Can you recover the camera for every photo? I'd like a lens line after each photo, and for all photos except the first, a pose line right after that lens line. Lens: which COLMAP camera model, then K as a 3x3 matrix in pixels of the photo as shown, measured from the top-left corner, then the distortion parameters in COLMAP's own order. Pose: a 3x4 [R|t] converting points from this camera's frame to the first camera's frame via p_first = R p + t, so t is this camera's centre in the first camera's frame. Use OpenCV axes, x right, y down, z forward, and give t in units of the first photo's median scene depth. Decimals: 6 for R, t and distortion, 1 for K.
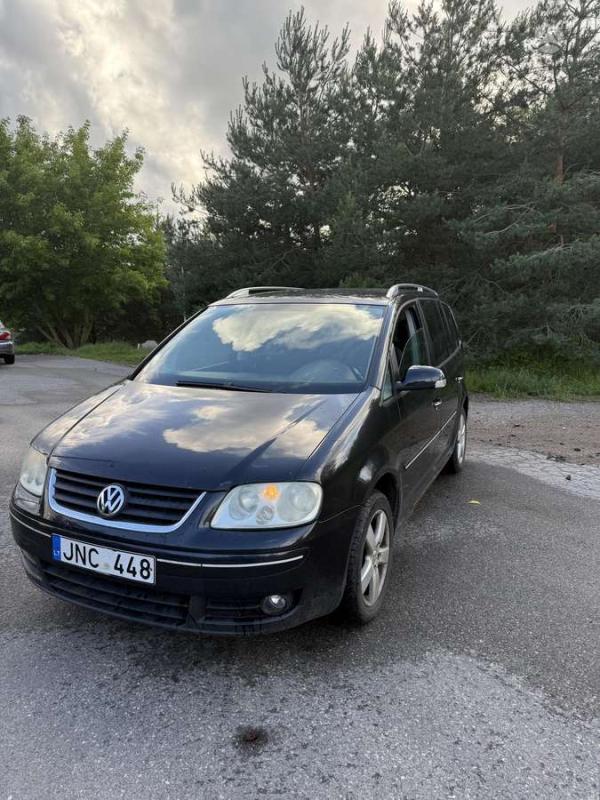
lens RADIAL K [[585.1, 0, 283.2], [0, 585.1, 401.3], [0, 0, 1]] dist [-0.000261, -0.007659]
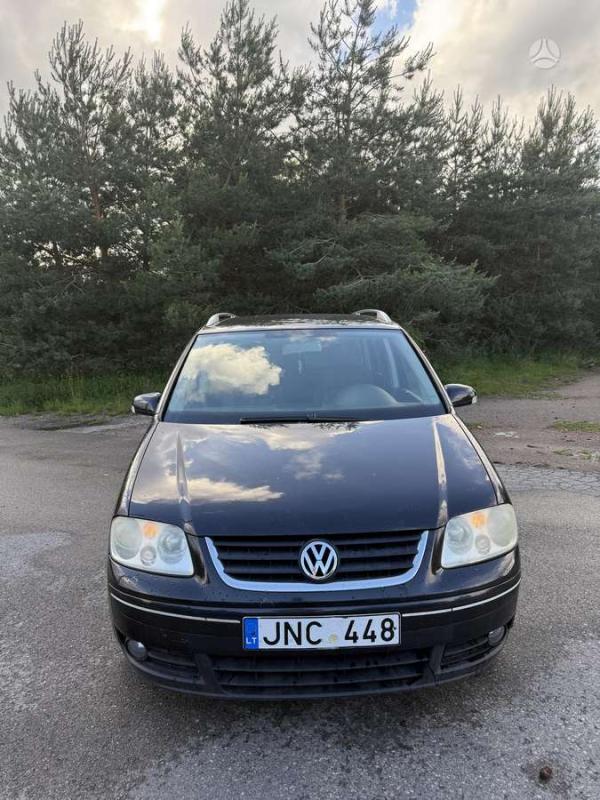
lens RADIAL K [[581.4, 0, 297.7], [0, 581.4, 401.5], [0, 0, 1]] dist [0.031339, -0.044251]
pose [[0.889430, -0.071587, 0.451430, -0.692474], [0.092086, 0.995472, -0.023572, -0.044001], [-0.447699, 0.062536, 0.891995, 0.244381]]
